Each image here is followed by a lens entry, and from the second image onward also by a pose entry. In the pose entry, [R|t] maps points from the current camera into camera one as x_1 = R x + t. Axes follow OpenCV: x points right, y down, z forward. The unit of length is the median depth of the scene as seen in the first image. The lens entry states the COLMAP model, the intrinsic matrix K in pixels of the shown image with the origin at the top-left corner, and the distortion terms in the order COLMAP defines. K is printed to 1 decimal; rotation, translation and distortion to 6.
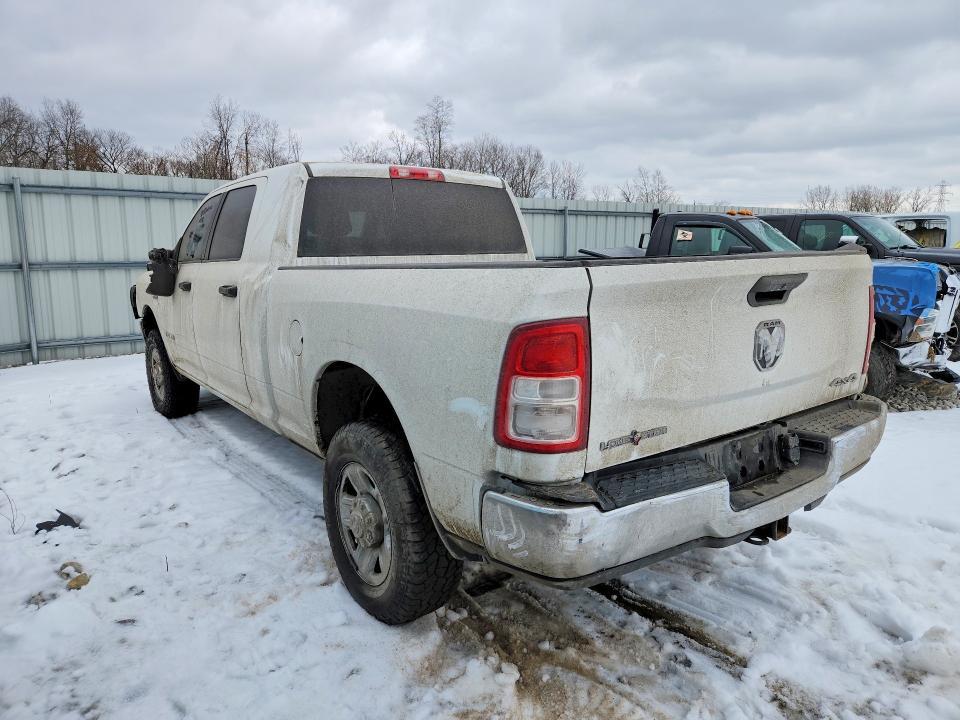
lens RADIAL K [[652.1, 0, 482.6], [0, 652.1, 355.6], [0, 0, 1]] dist [0.050996, -0.030029]
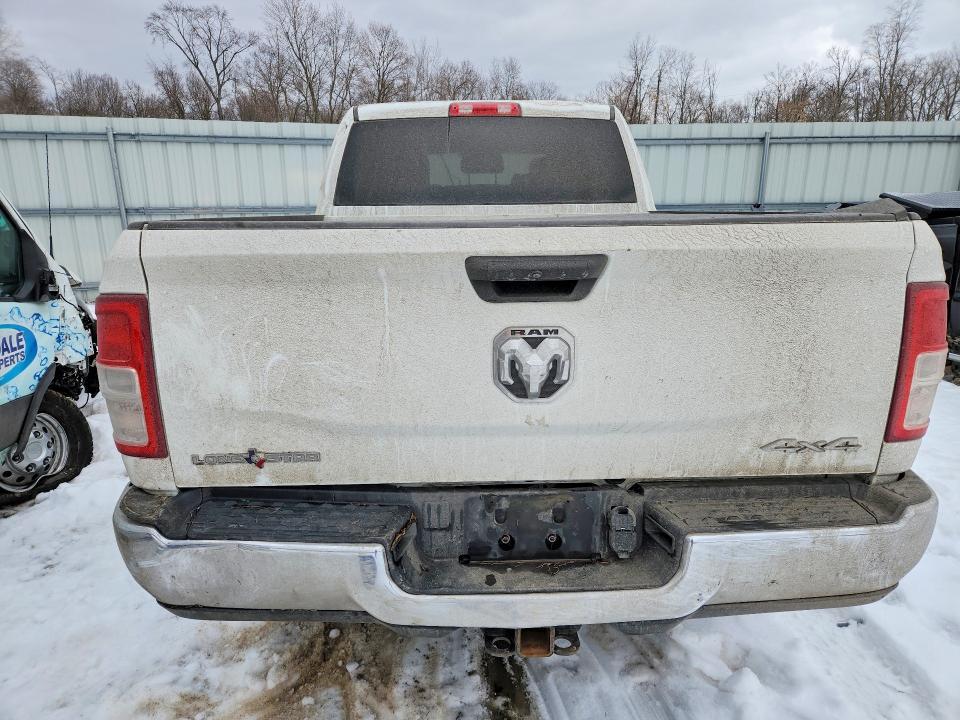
lens RADIAL K [[652.1, 0, 478.4], [0, 652.1, 359.3], [0, 0, 1]] dist [0.050996, -0.030029]
pose [[0.818387, 0.144515, -0.556200, 0.682494], [-0.093229, 0.988430, 0.119643, -0.083505], [0.567055, -0.046061, 0.822391, 0.415795]]
